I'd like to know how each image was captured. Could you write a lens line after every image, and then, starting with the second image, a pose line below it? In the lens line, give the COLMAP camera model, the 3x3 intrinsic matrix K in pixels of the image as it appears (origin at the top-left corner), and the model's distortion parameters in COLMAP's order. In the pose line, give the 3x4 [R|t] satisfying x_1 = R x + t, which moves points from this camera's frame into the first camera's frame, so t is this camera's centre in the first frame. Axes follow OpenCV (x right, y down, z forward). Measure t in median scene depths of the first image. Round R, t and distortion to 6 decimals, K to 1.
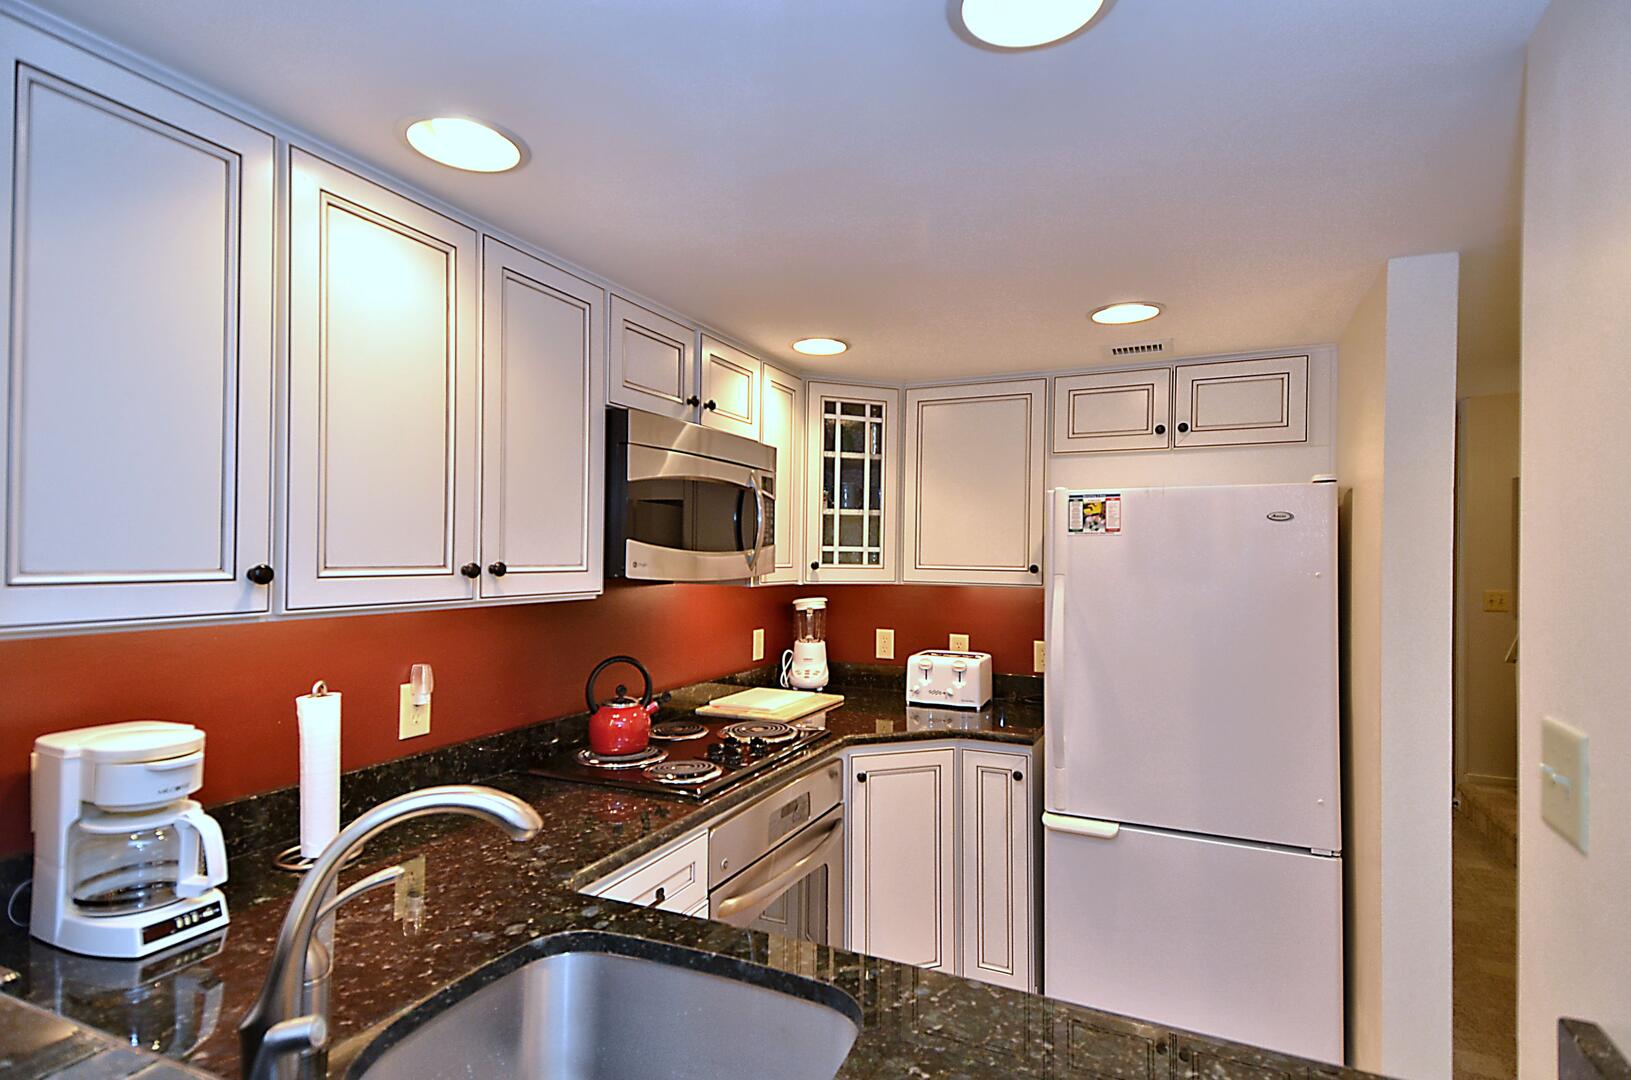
lens RADIAL K [[834.0, 0, 815.5], [0, 834.0, 540.0], [0, 0, 1]] dist [0.045481, -0.000175]
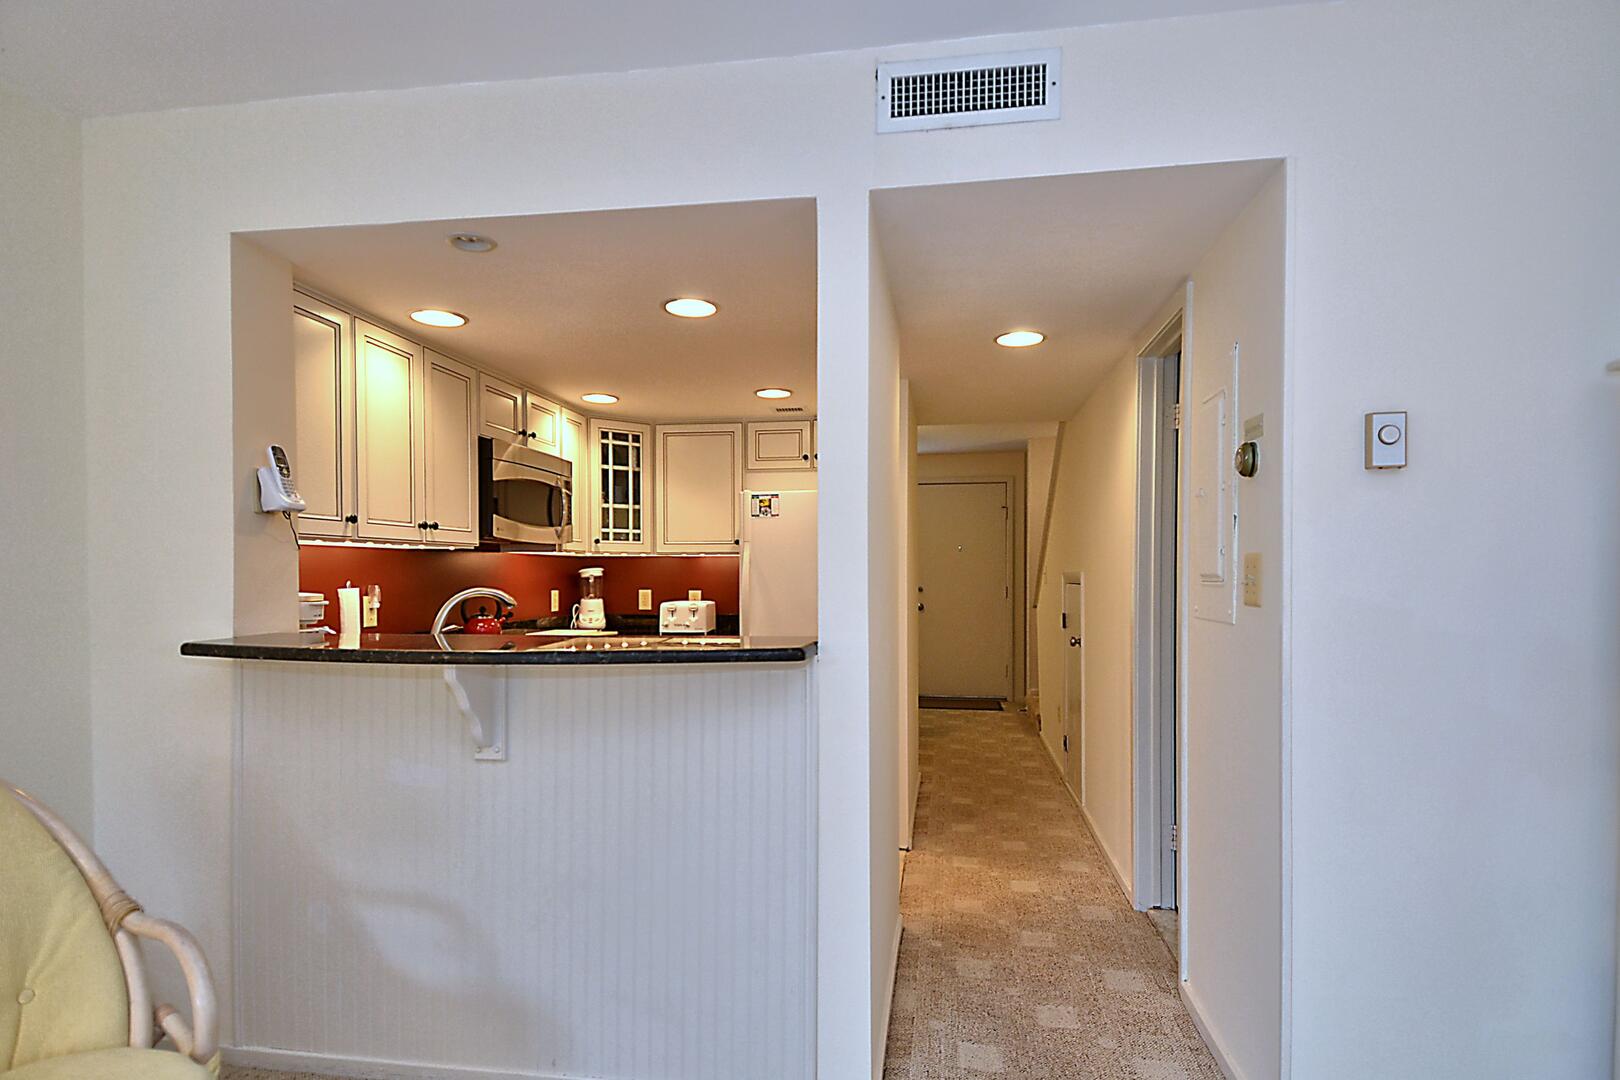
lens RADIAL K [[881.1, 0, 789.3], [0, 881.1, 626.0], [0, 0, 1]] dist [0.043718, -0.000106]
pose [[0.970623, -0.022592, 0.239542, -0.049747], [0.003855, 0.996914, 0.078403, 0.060216], [-0.240574, -0.075176, 0.967715, -0.648516]]
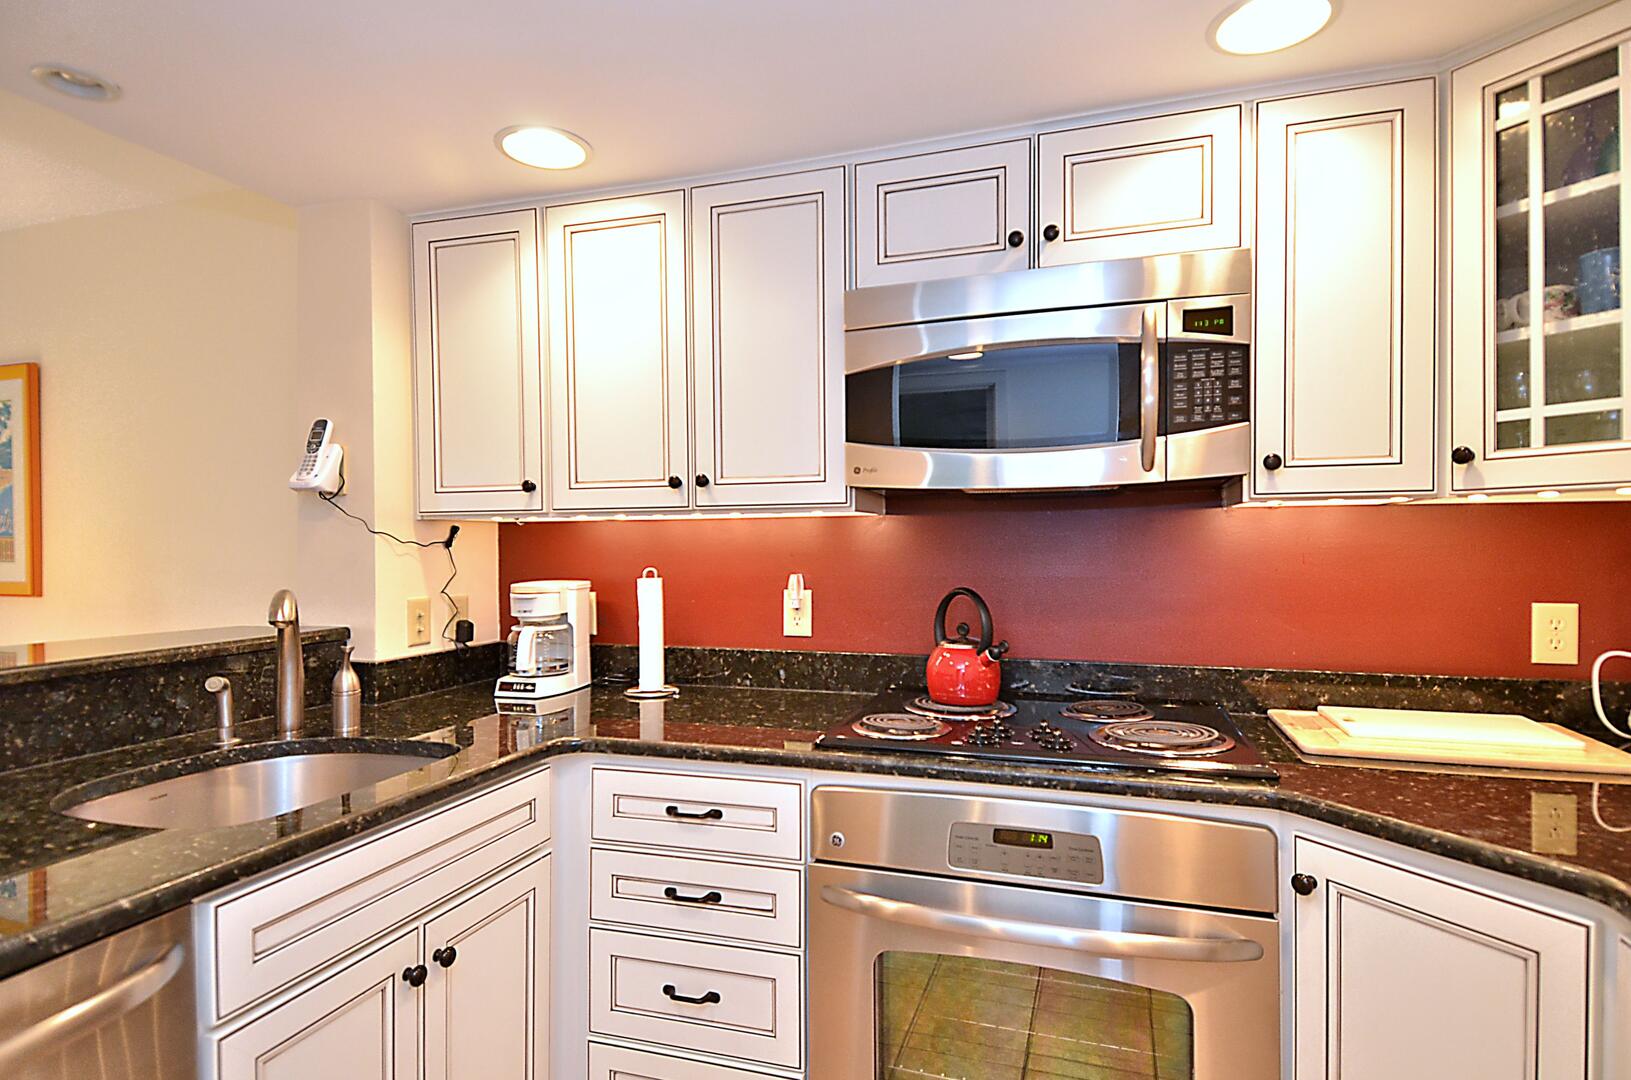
lens RADIAL K [[834.0, 0, 815.5], [0, 834.0, 540.0], [0, 0, 1]] dist [0.045481, -0.000175]
pose [[0.131563, -0.014614, -0.991200, 0.431102], [0.024355, 0.999637, -0.011505, 0.075262], [0.991009, -0.022627, 0.131871, 0.574705]]
